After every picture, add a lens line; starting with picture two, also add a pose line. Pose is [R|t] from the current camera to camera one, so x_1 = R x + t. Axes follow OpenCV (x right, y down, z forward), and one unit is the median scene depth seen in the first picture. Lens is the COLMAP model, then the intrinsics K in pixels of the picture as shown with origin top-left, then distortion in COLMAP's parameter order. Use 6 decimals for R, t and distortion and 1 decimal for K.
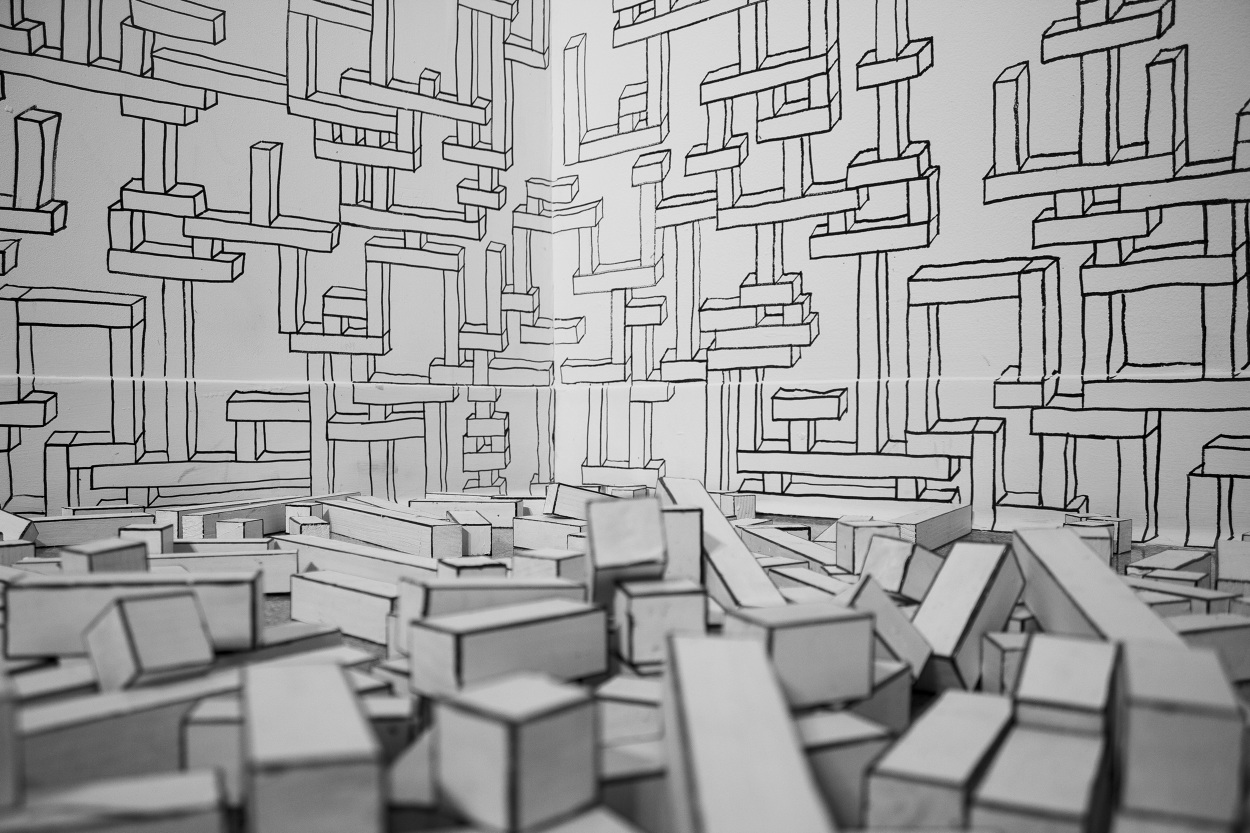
lens RADIAL K [[1035.1, 0, 610.8], [0, 1035.1, 425.7], [0, 0, 1]] dist [-0.153359, 0.130812]
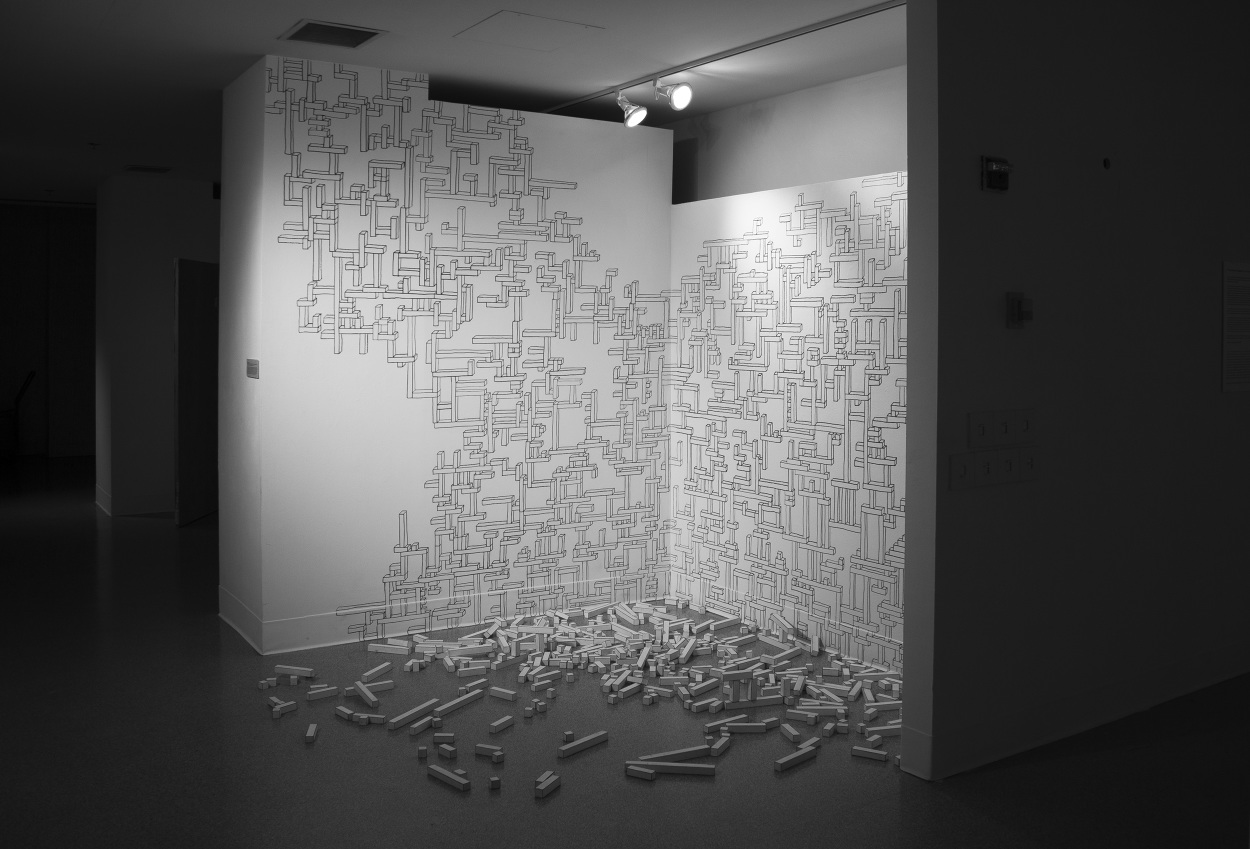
lens RADIAL K [[1151.6, 0, 590.5], [0, 1151.6, 467.1], [0, 0, 1]] dist [-0.083057, 0.000000]
pose [[0.969323, 0.035771, -0.243174, 0.915069], [-0.007328, 0.993119, 0.116877, -1.224668], [0.245681, -0.111509, 0.962916, -4.240646]]
